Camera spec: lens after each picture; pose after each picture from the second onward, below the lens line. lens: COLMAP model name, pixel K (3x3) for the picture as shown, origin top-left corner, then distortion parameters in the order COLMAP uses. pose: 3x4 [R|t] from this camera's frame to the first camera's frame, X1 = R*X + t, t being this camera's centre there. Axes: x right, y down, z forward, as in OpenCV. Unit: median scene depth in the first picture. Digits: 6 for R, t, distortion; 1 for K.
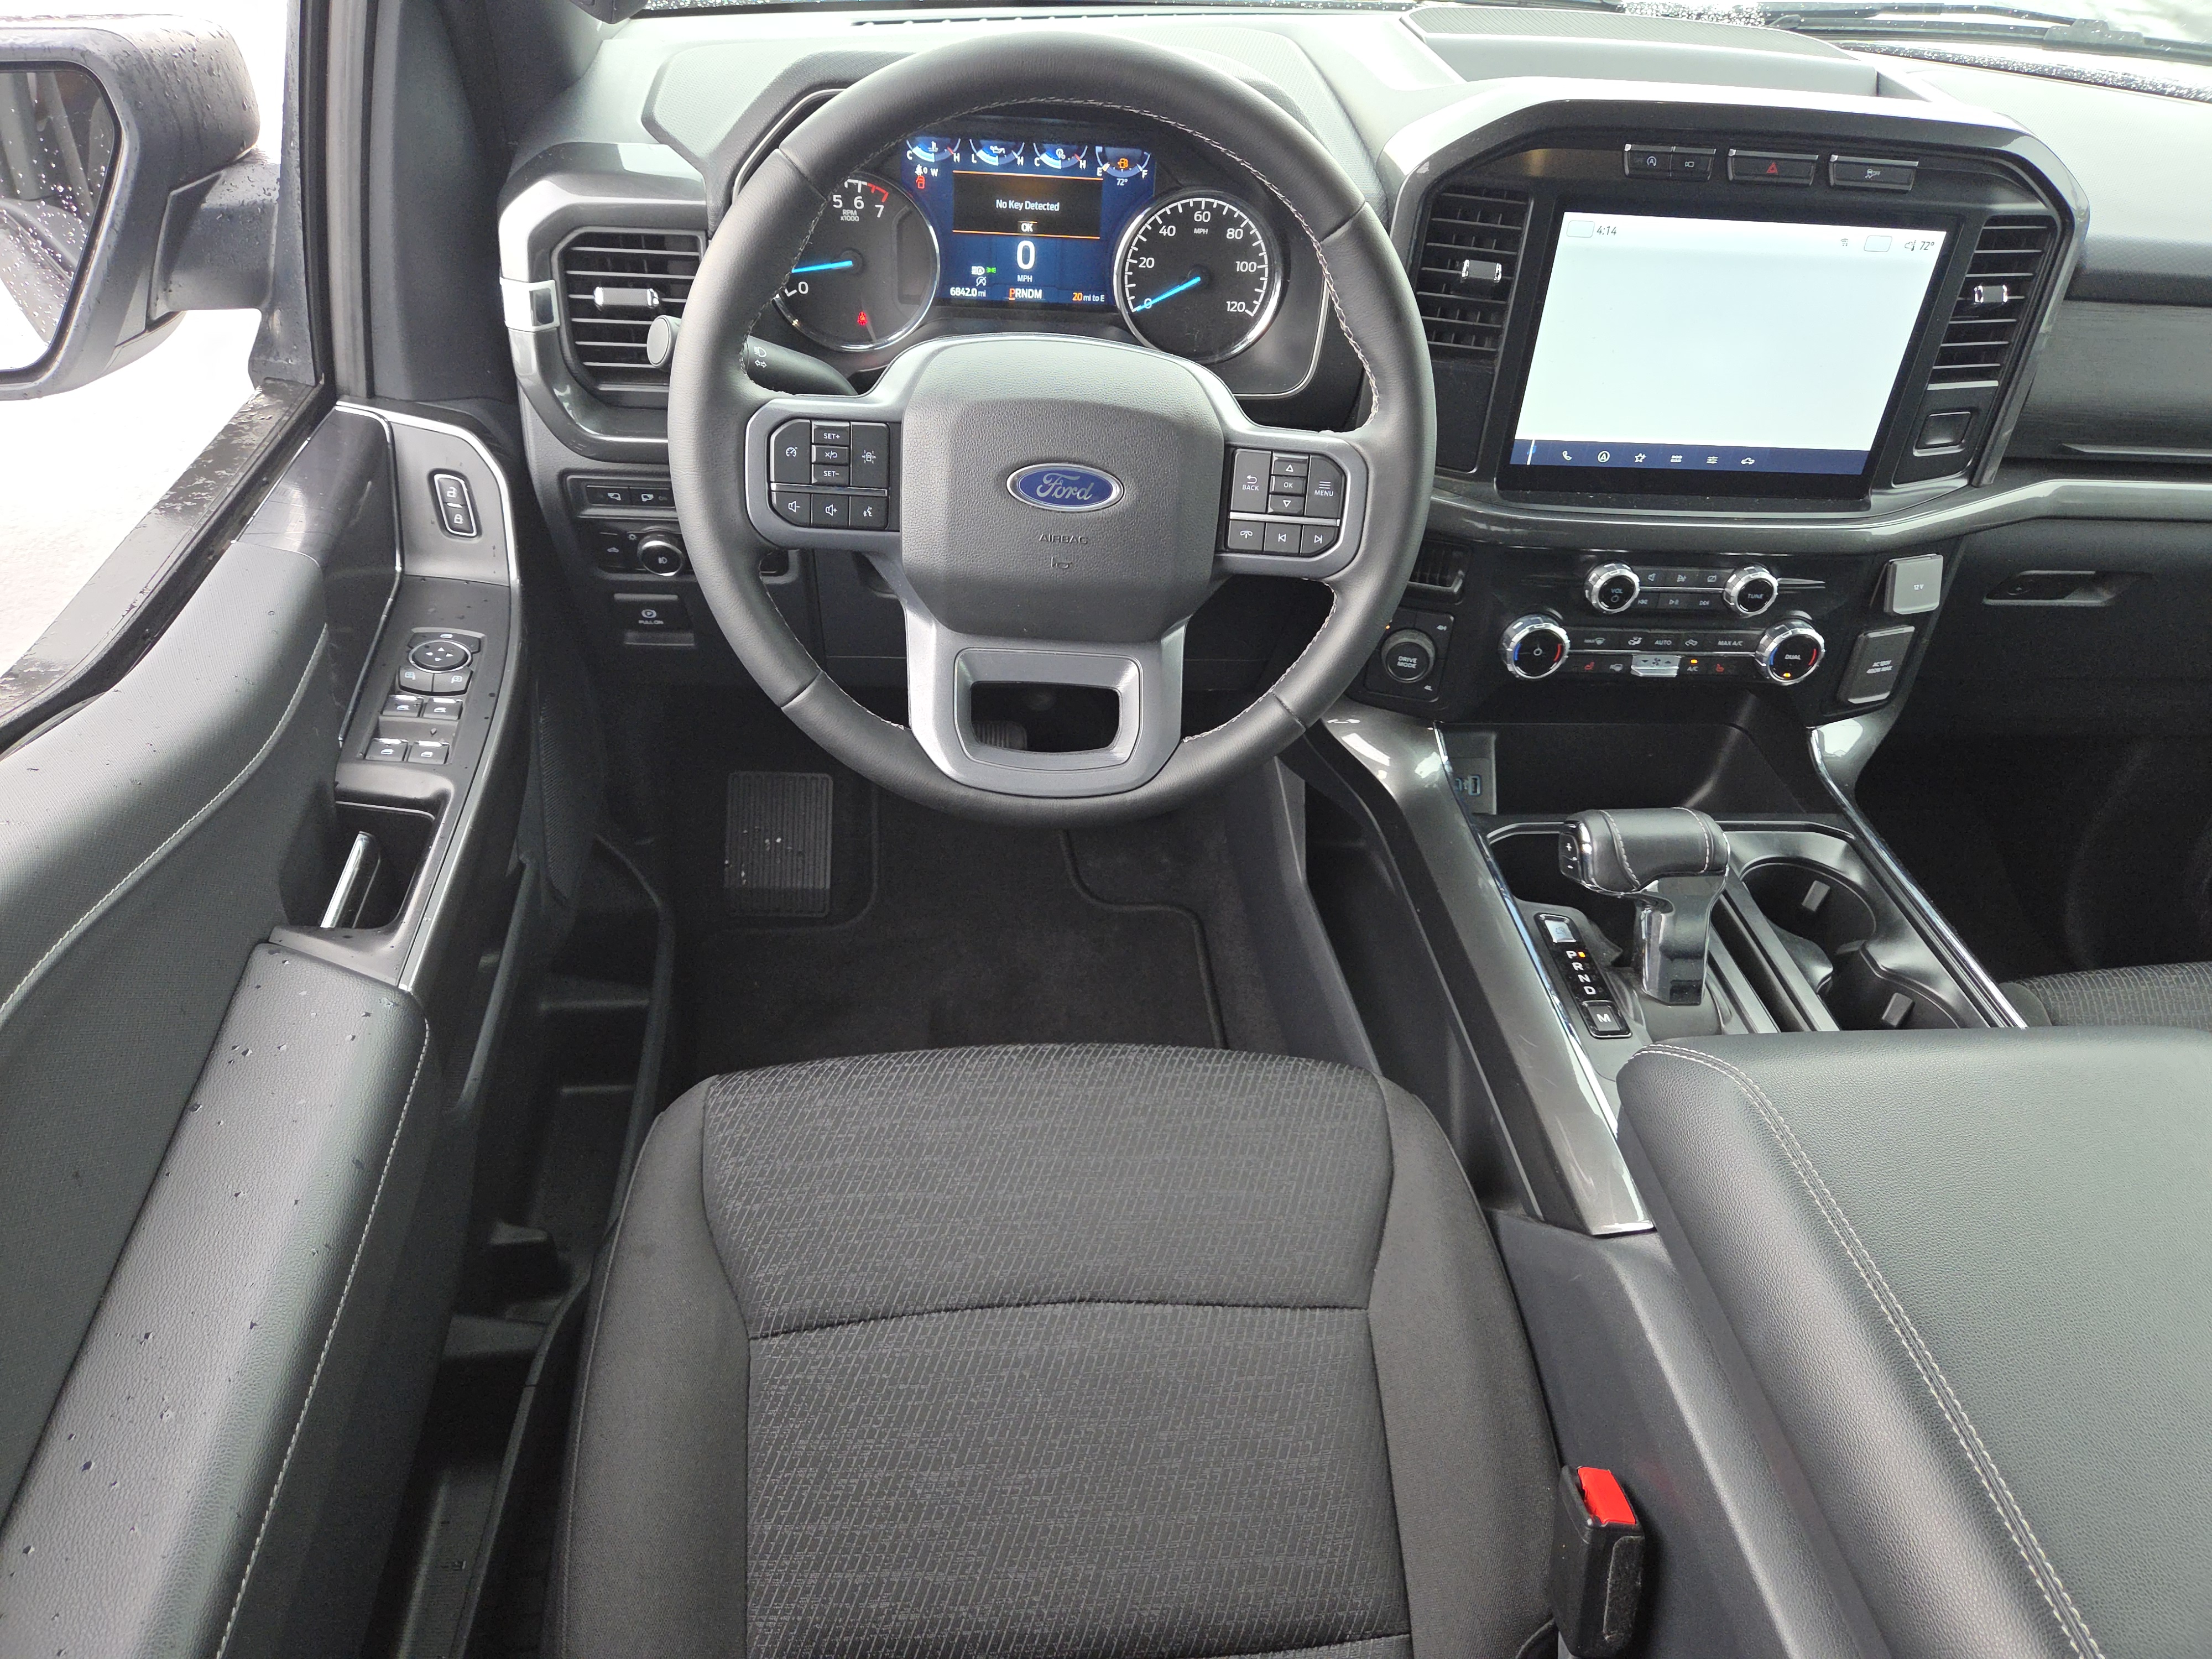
lens RADIAL K [[1489.8, 0, 1104.5], [0, 1489.8, 813.5], [0, 0, 1]] dist [0.035345, -0.011334]
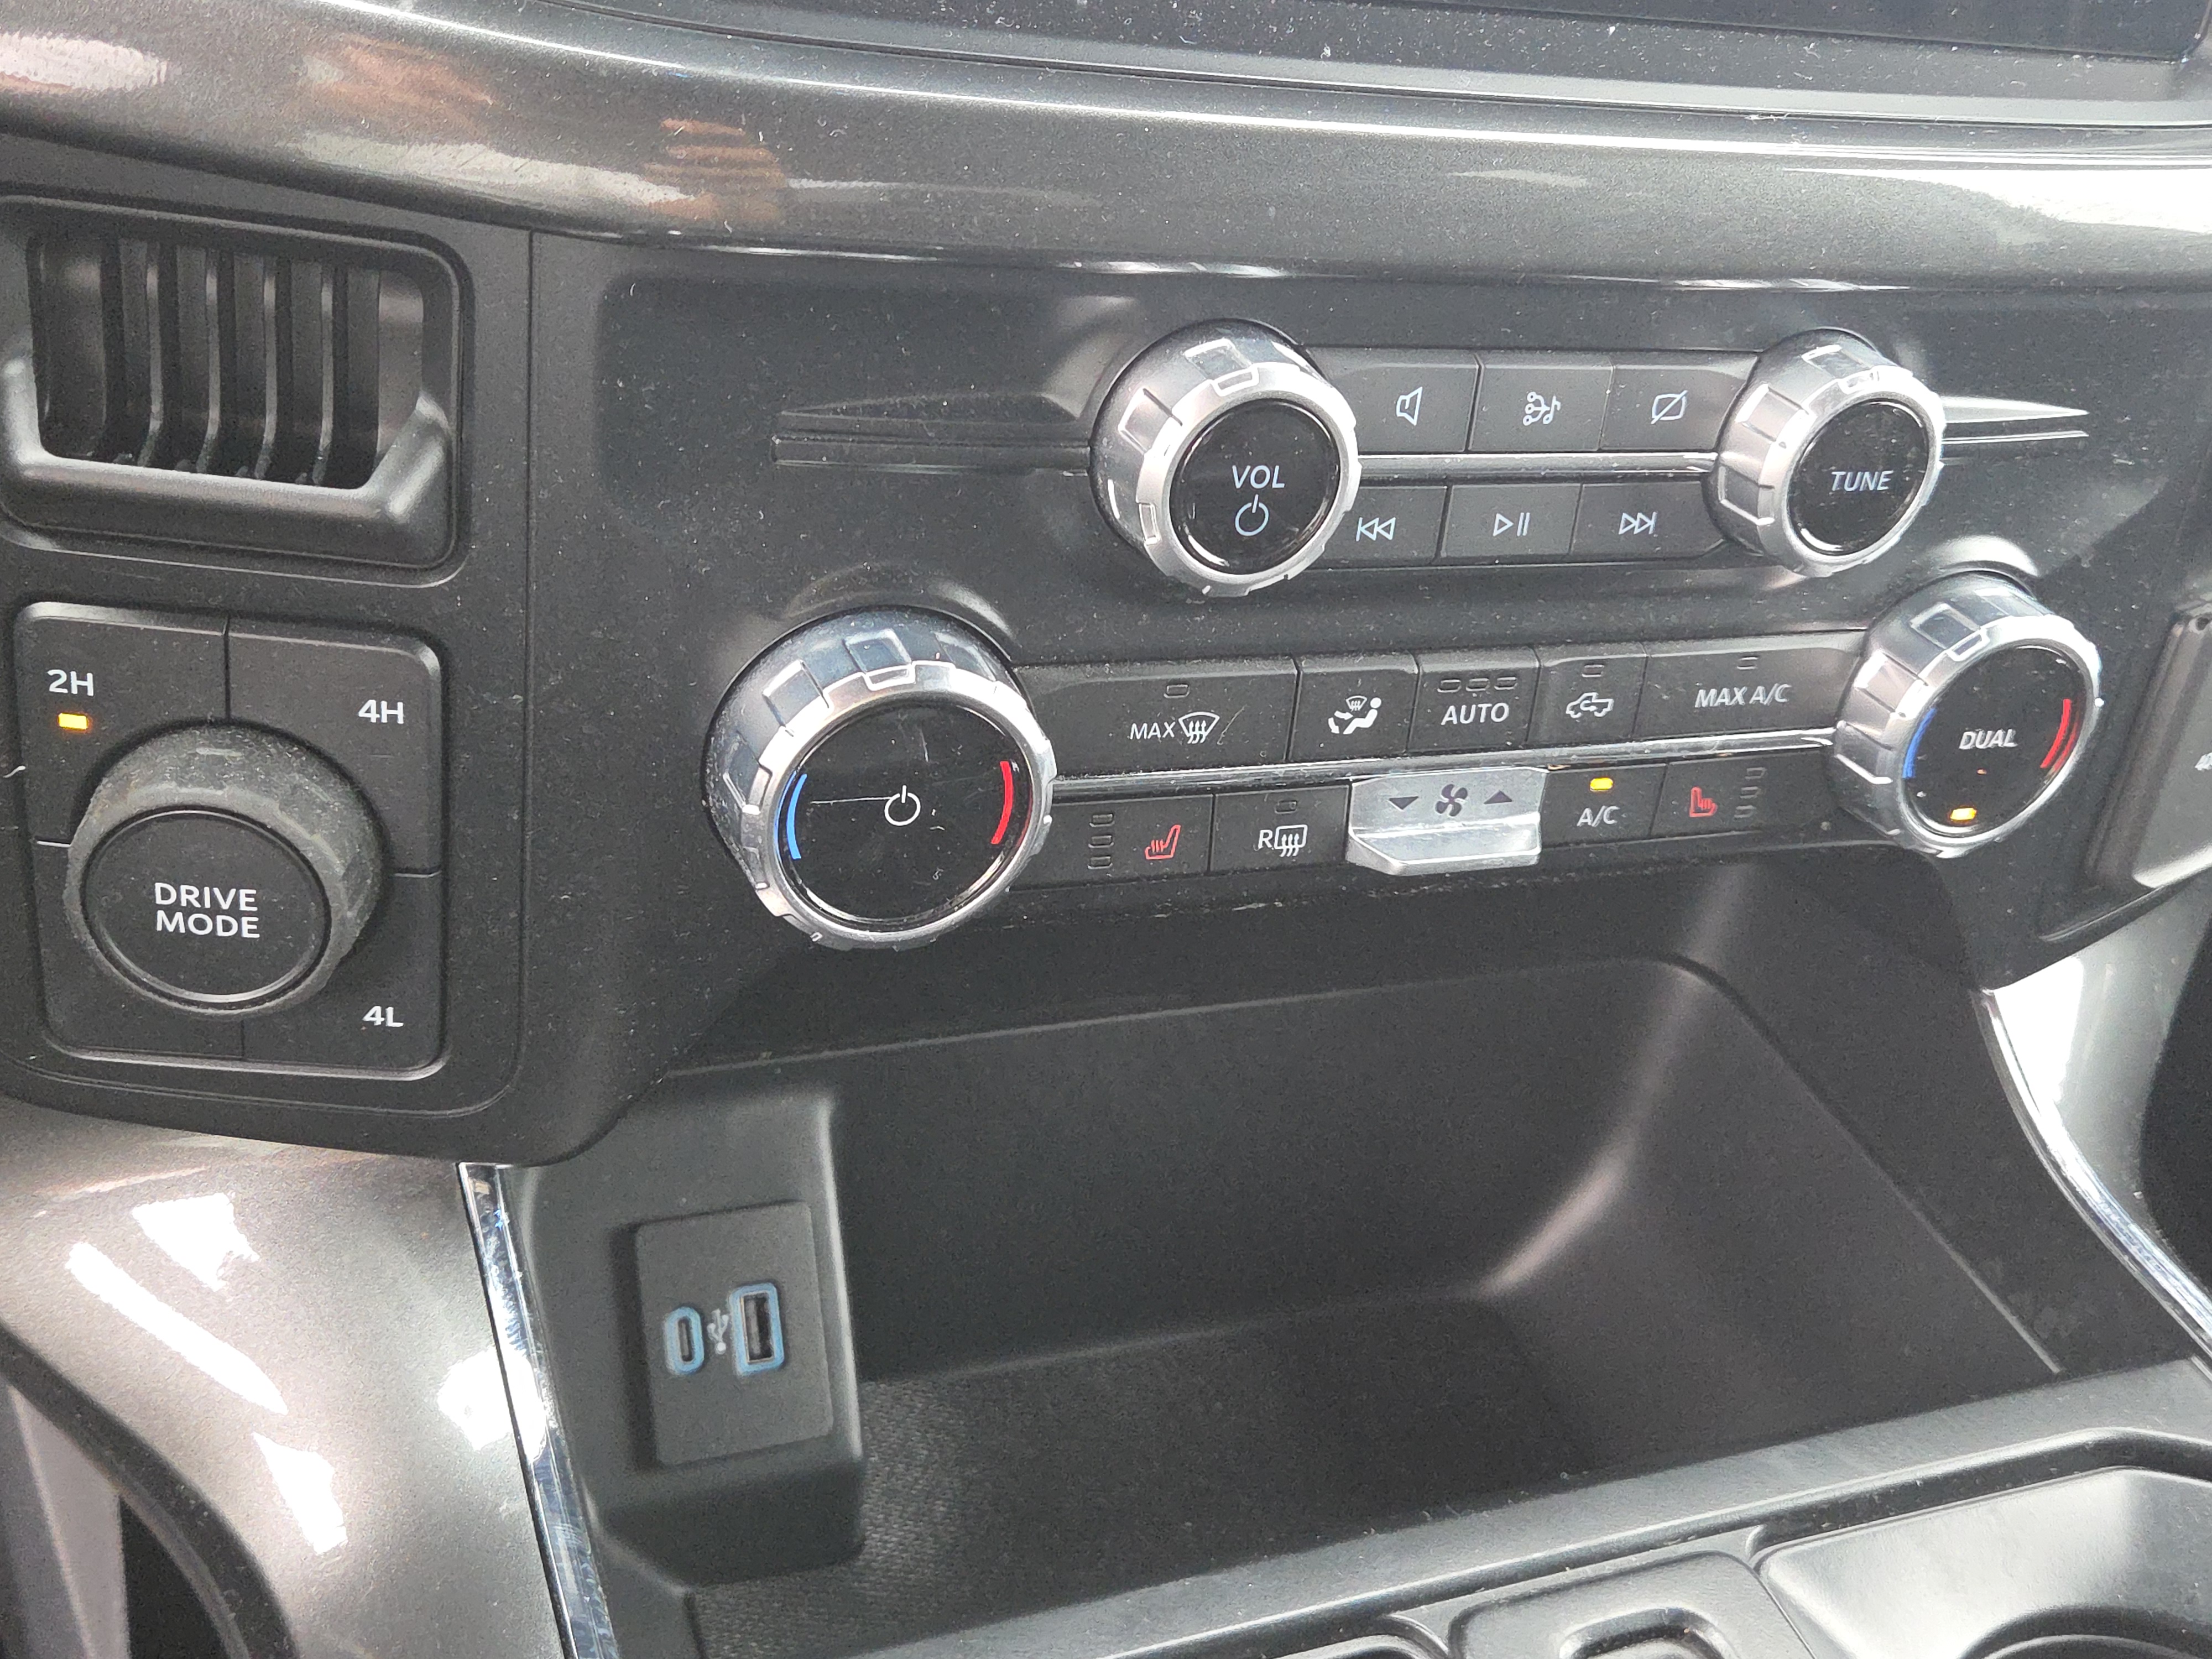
lens RADIAL K [[2270.7, 0, 1111.9], [0, 2270.7, 828.0], [0, 0, 1]] dist [0.090606, 0.000000]
pose [[0.960560, -0.078712, 0.266699, 0.271319], [0.087248, 0.995980, -0.020289, -0.111009], [-0.264030, 0.042757, 0.963566, 0.809529]]
